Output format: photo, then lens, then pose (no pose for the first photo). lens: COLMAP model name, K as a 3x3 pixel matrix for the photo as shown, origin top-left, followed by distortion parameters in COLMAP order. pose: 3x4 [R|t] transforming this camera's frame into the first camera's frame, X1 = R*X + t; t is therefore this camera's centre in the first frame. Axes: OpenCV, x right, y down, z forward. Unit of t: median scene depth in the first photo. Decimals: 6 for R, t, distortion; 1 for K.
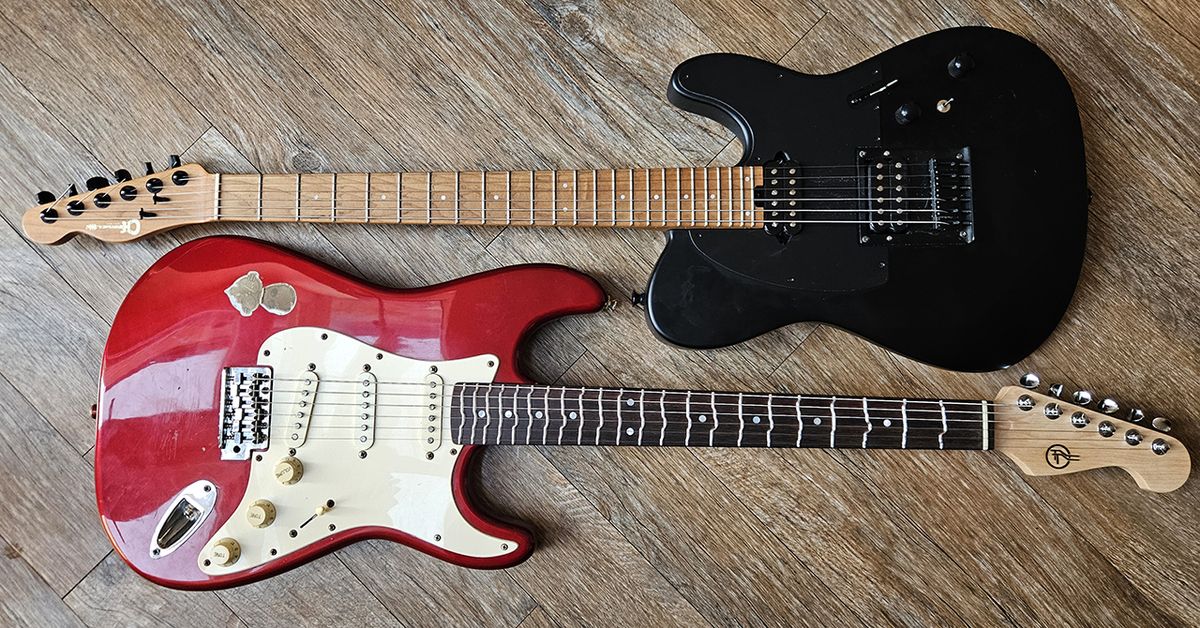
lens RADIAL K [[751.2, 0, 599.0], [0, 751.2, 312.0], [0, 0, 1]] dist [0.009624, 0.001638]
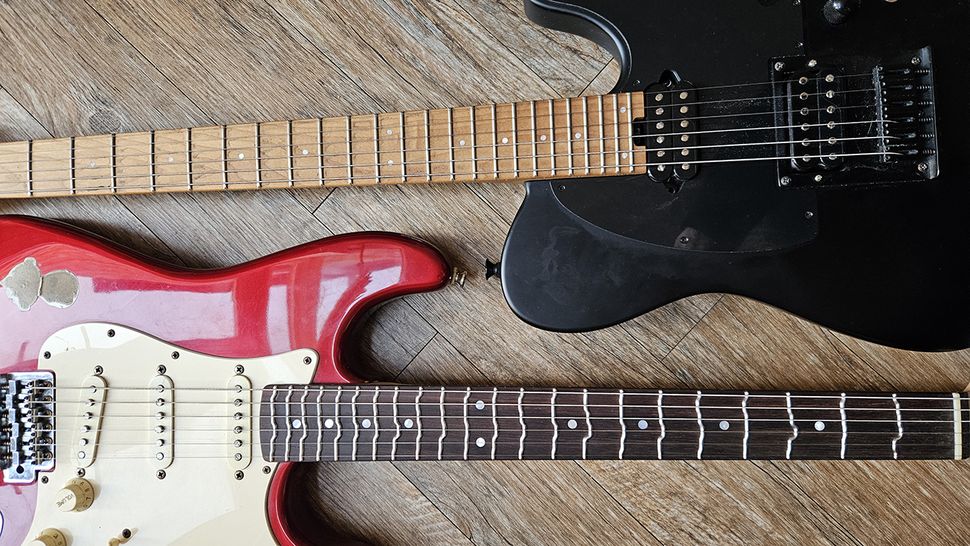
lens RADIAL K [[656.6, 0, 488.8], [0, 656.6, 279.5], [0, 0, 1]] dist [0.006703, -0.010077]
pose [[0.994908, -0.038193, -0.093266, 0.117062], [0.043245, 0.997670, 0.052769, -0.046030], [0.091033, -0.056534, 0.994242, 0.315051]]
